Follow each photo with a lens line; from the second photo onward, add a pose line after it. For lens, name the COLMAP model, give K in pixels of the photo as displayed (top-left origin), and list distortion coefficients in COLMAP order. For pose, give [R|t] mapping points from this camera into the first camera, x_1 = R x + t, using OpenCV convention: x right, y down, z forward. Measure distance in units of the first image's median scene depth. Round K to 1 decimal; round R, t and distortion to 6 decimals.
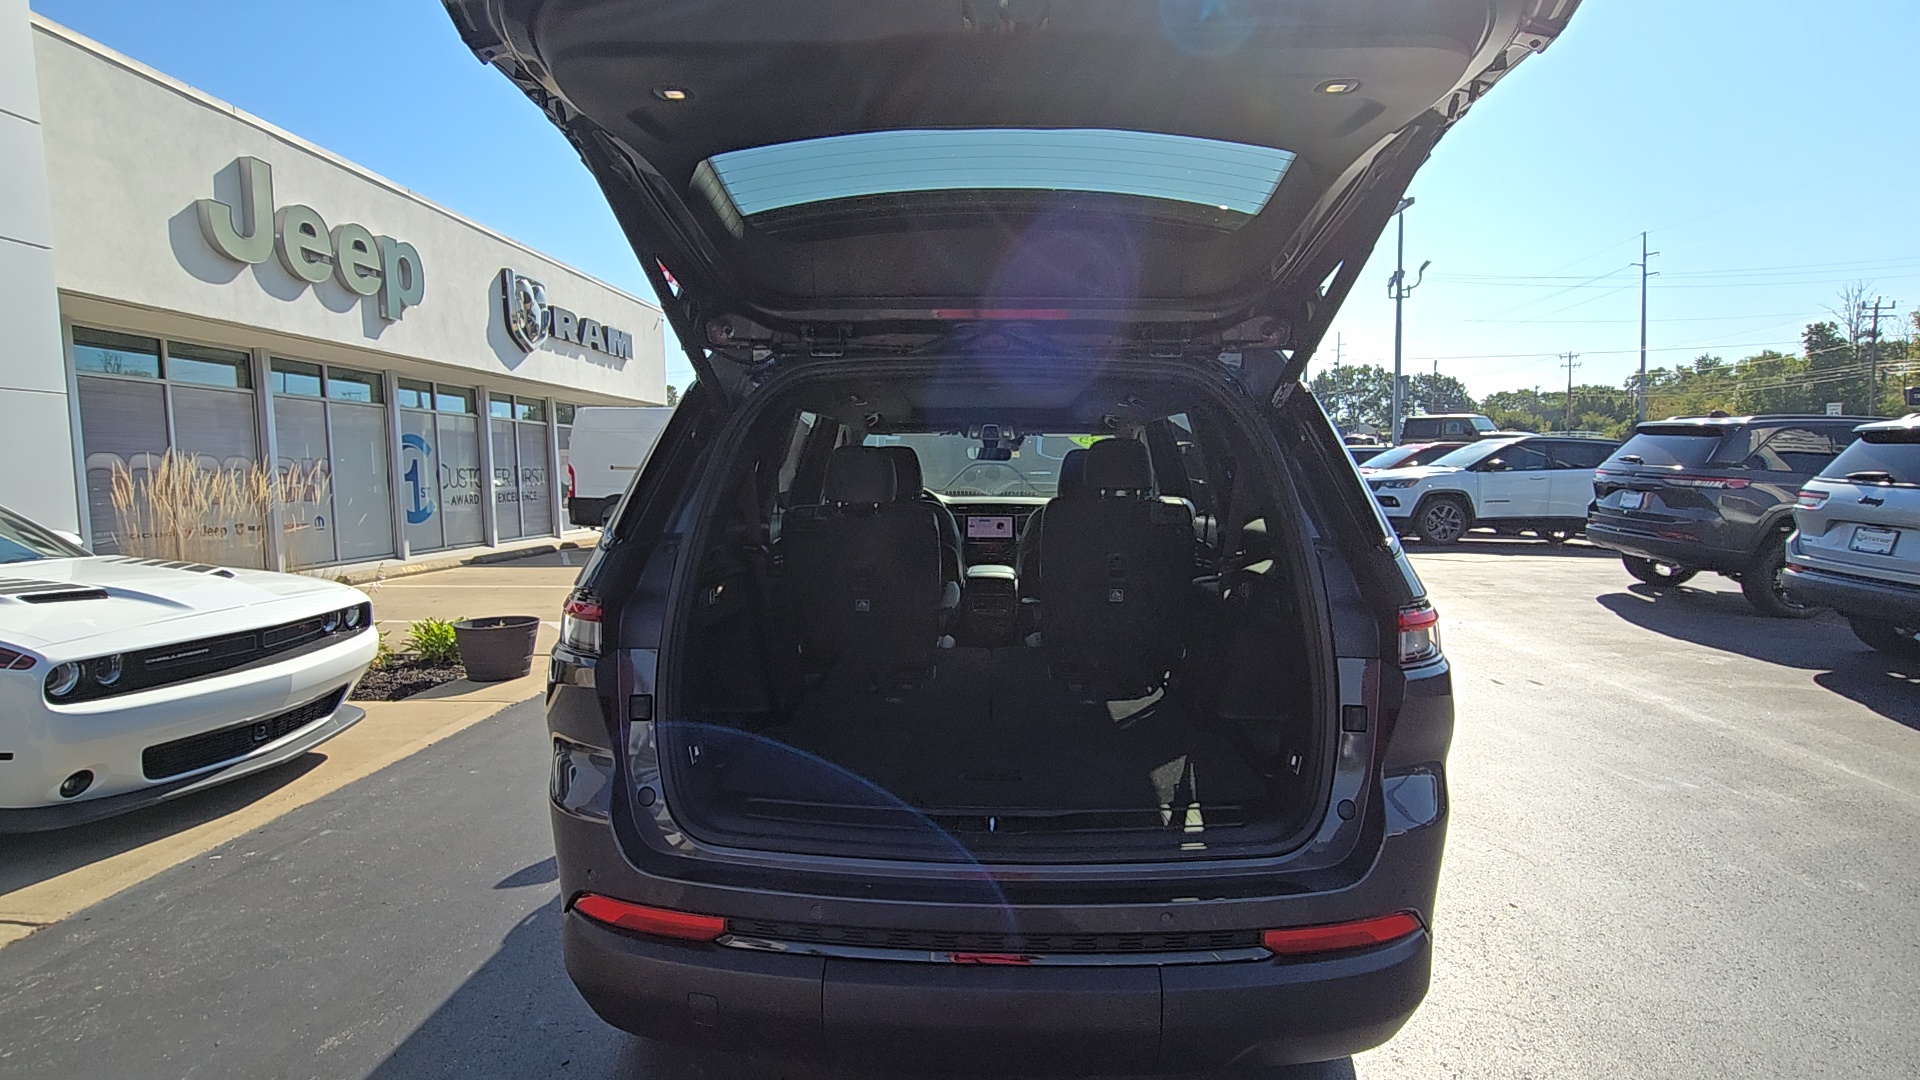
lens RADIAL K [[971.1, 0, 950.9], [0, 971.1, 546.8], [0, 0, 1]] dist [0.002771, -0.001856]
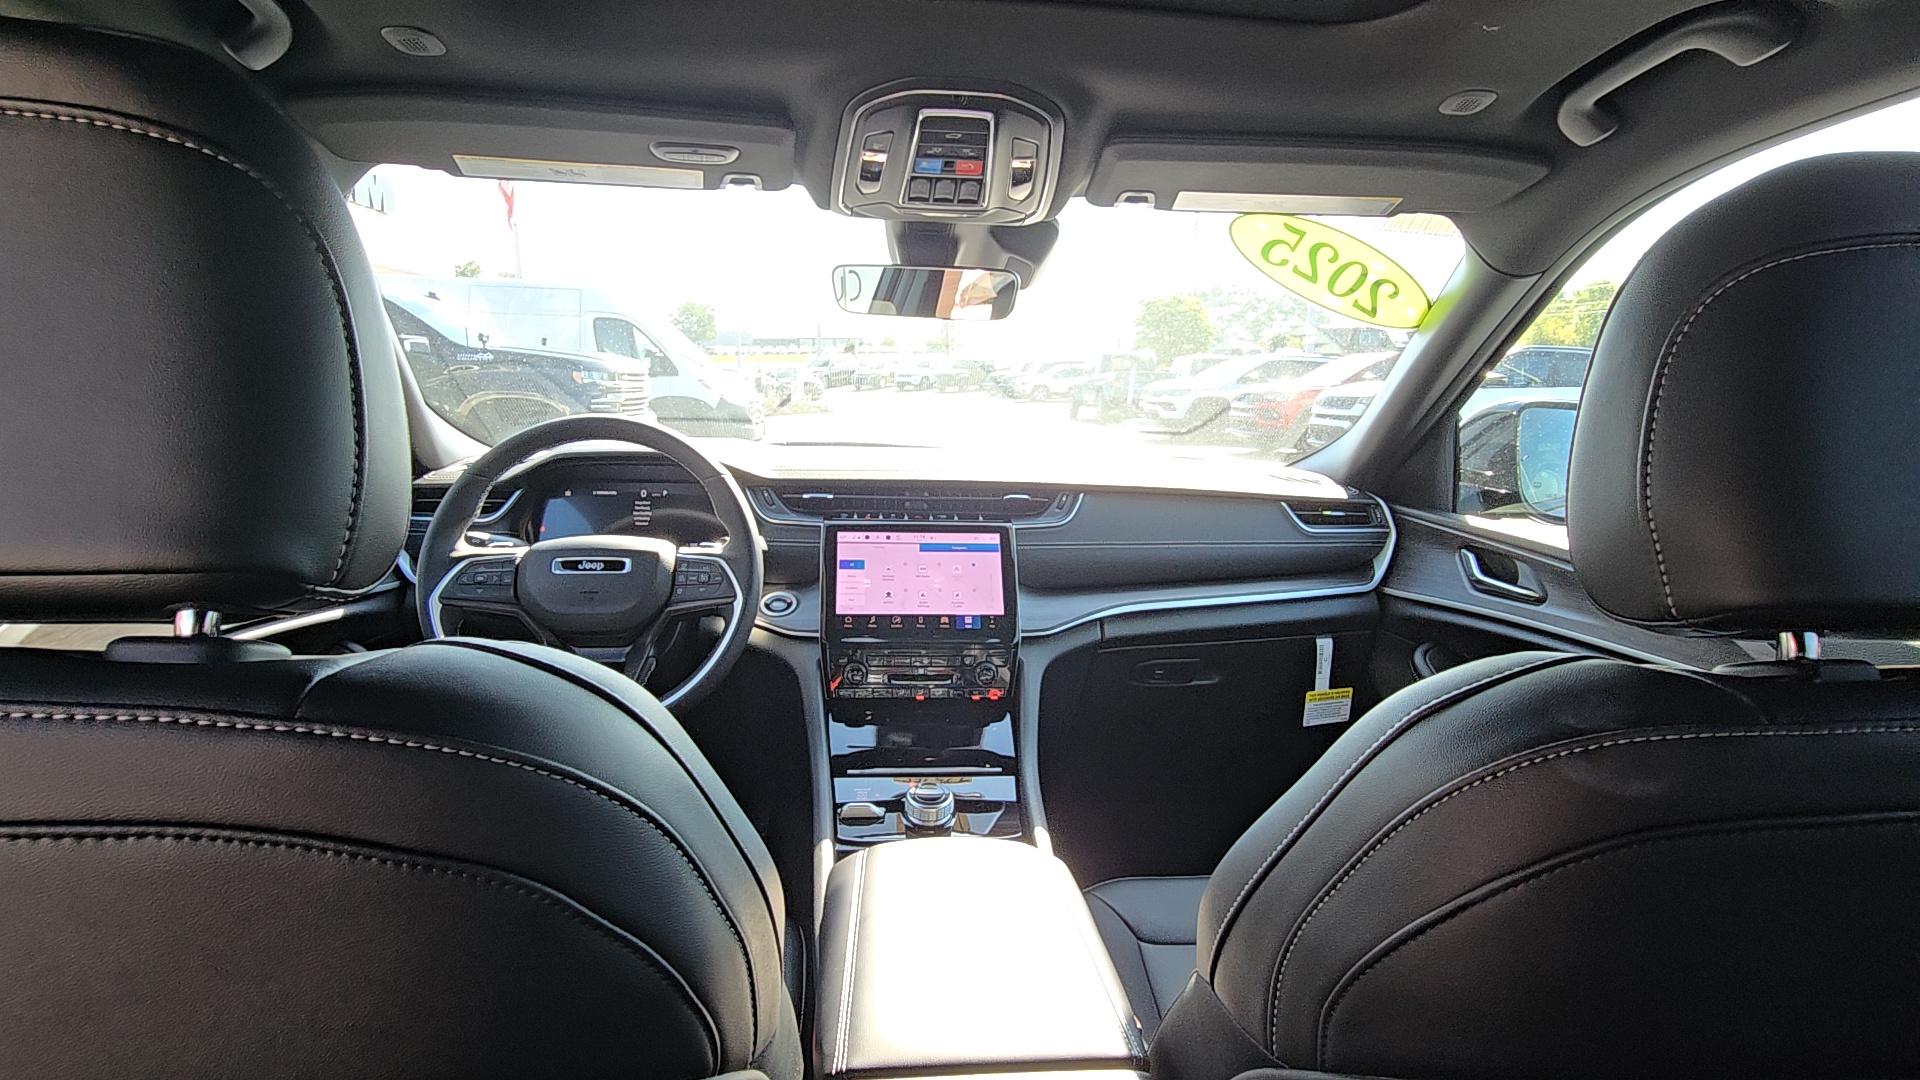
lens RADIAL K [[971.1, 0, 947.7], [0, 971.1, 530.8], [0, 0, 1]] dist [0.002771, -0.001856]
pose [[0.991555, 0.003047, 0.129649, 0.004199], [-0.013467, 0.996738, 0.079568, -0.015836], [-0.128983, -0.080642, 0.988362, 0.220057]]
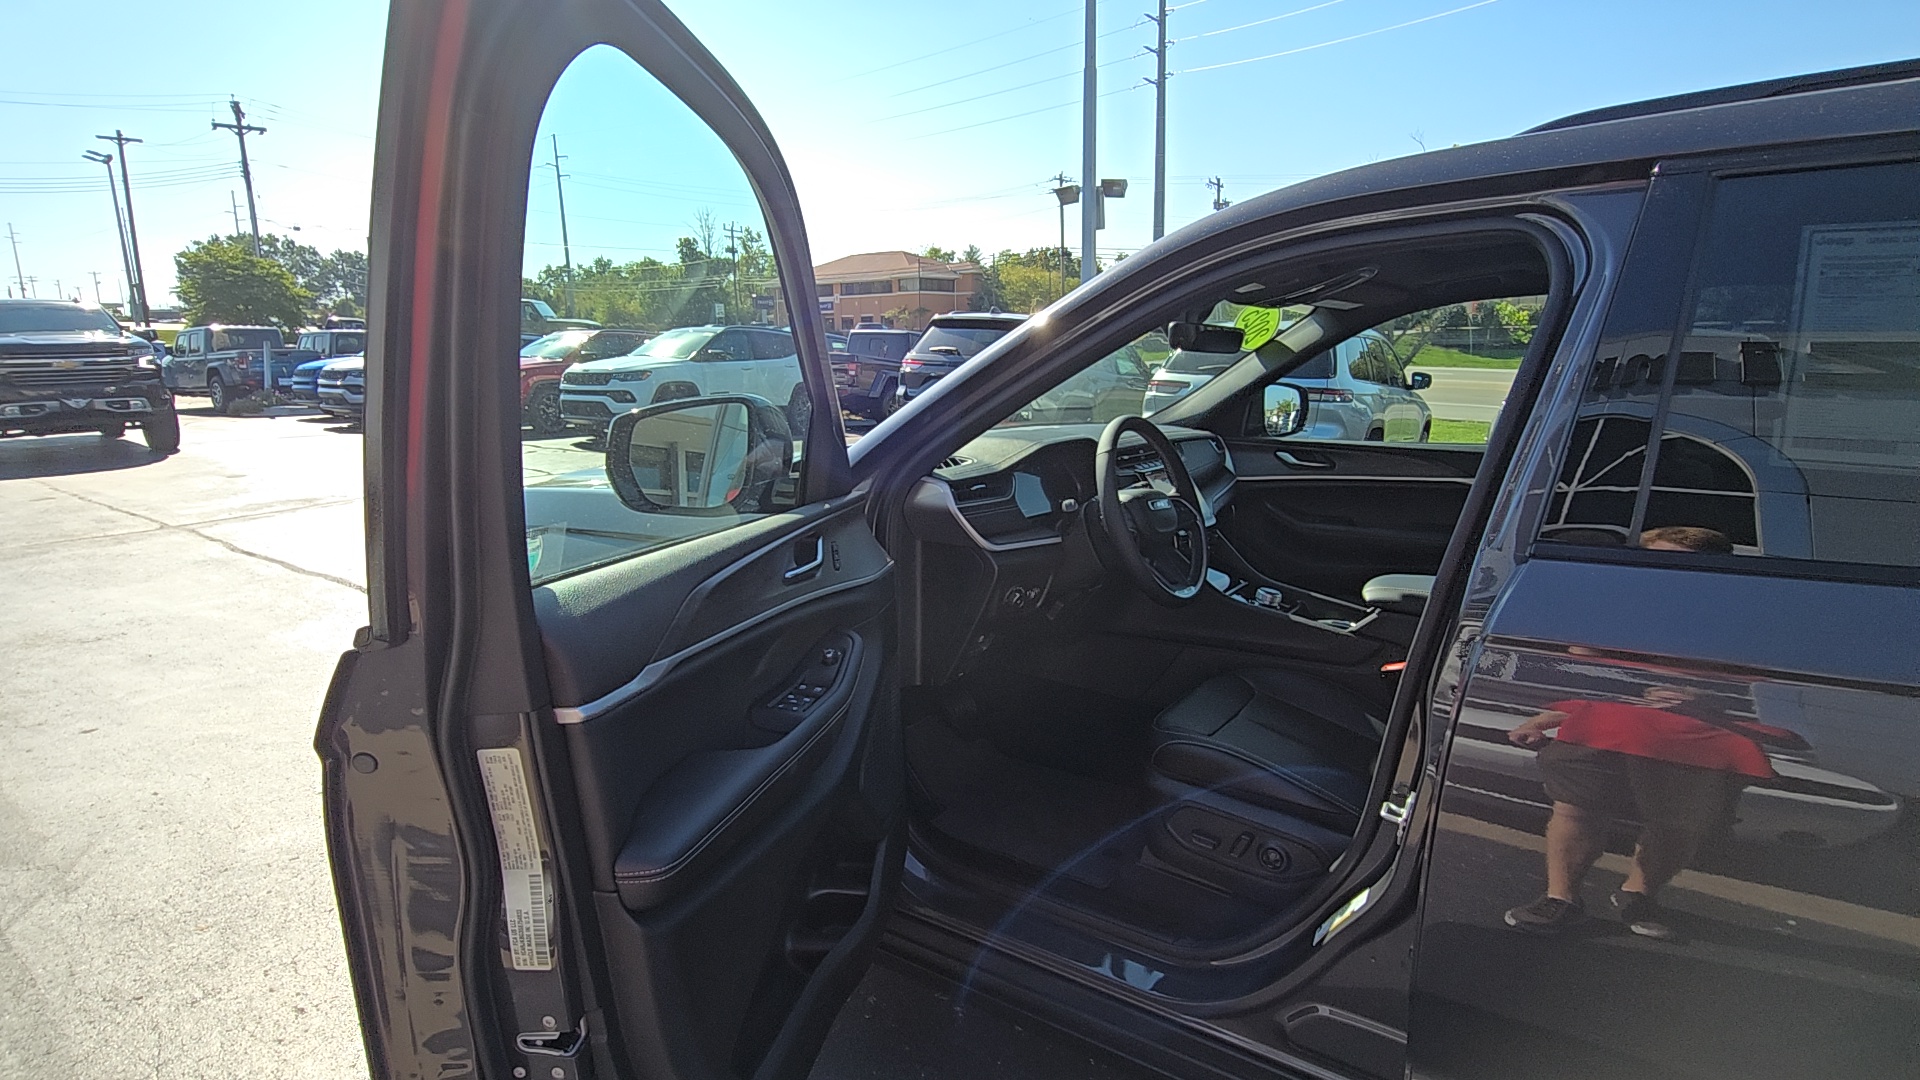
lens RADIAL K [[971.1, 0, 949.6], [0, 971.1, 540.0], [0, 0, 1]] dist [0.002771, -0.001856]
pose [[0.535325, -0.156659, 0.829991, -0.122911], [0.067498, 0.987441, 0.142842, -0.021651], [-0.841945, -0.020444, 0.539176, 0.245046]]
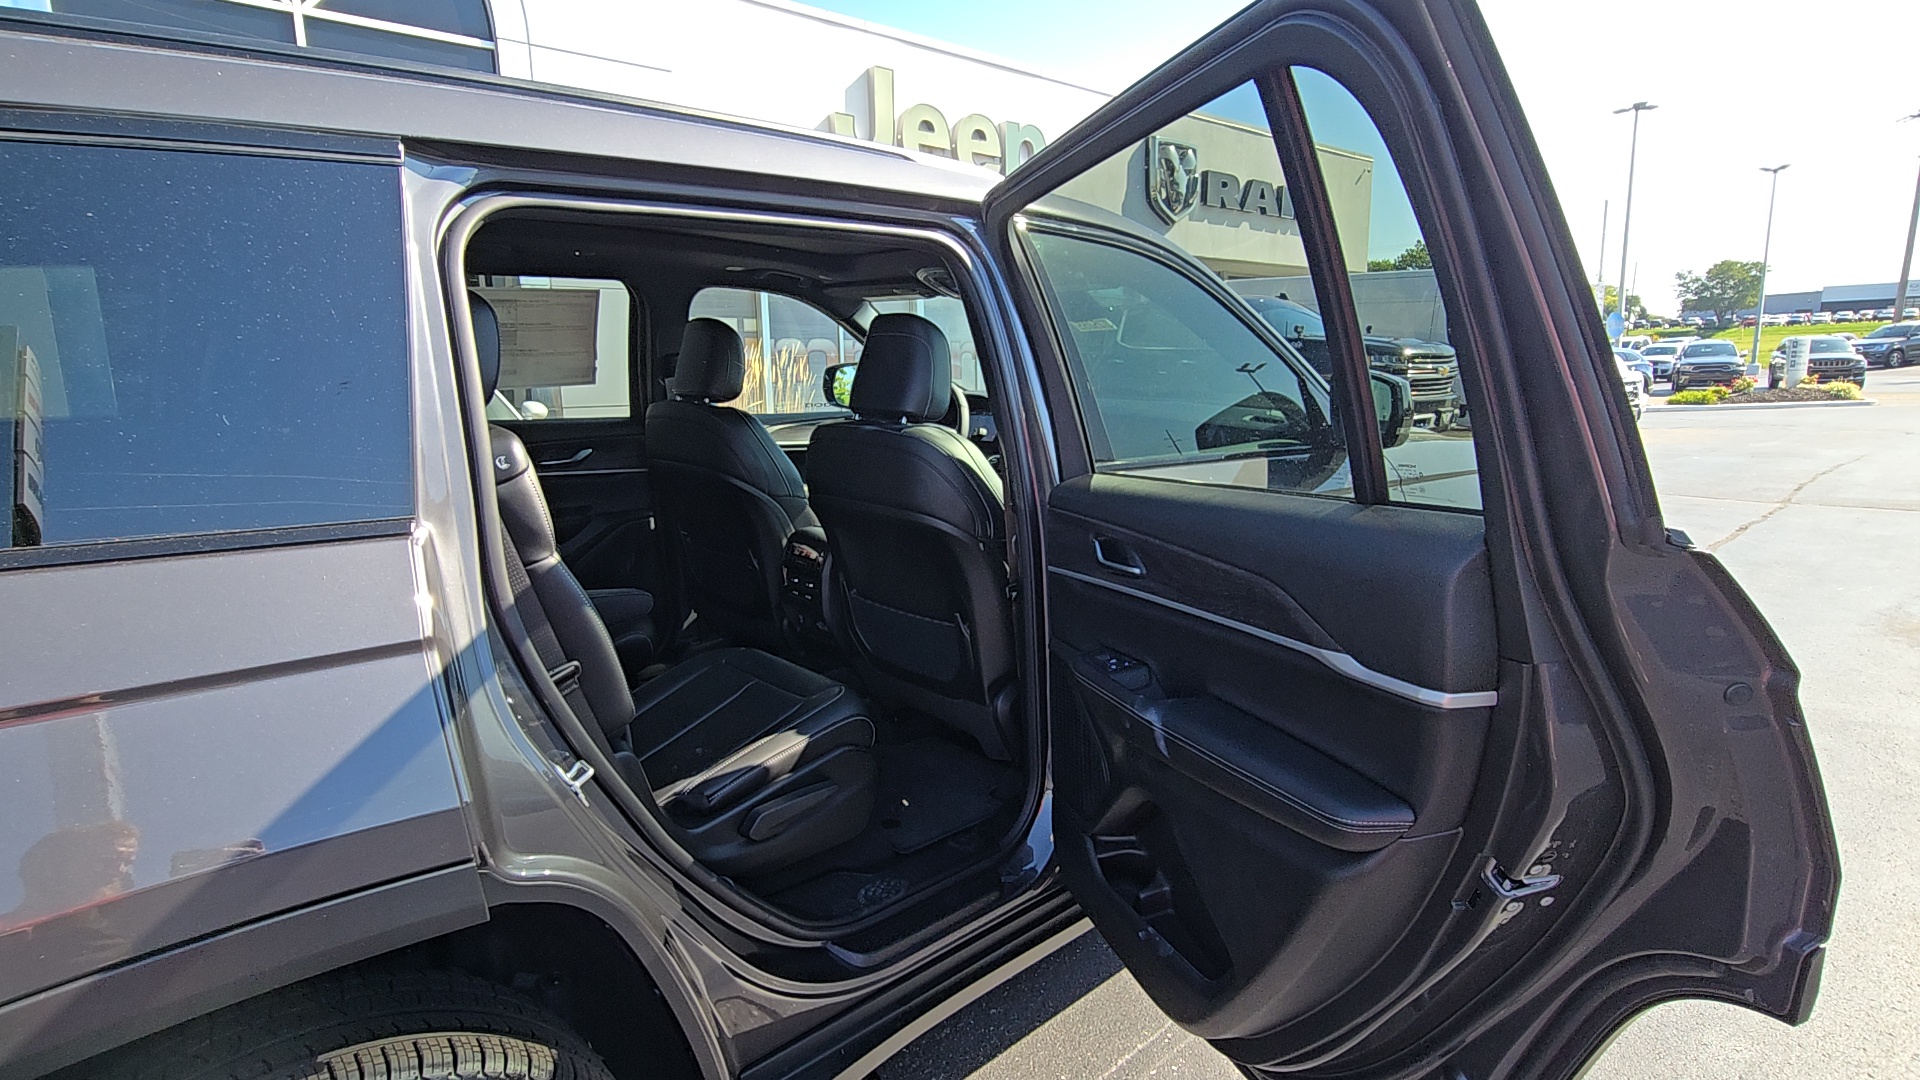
lens RADIAL K [[971.1, 0, 949.0], [0, 971.1, 543.8], [0, 0, 1]] dist [0.002771, -0.001856]
pose [[0.699819, 0.136885, -0.701082, 0.129394], [-0.051809, 0.988609, 0.141309, -0.013639], [0.712439, -0.062568, 0.698940, 0.160570]]
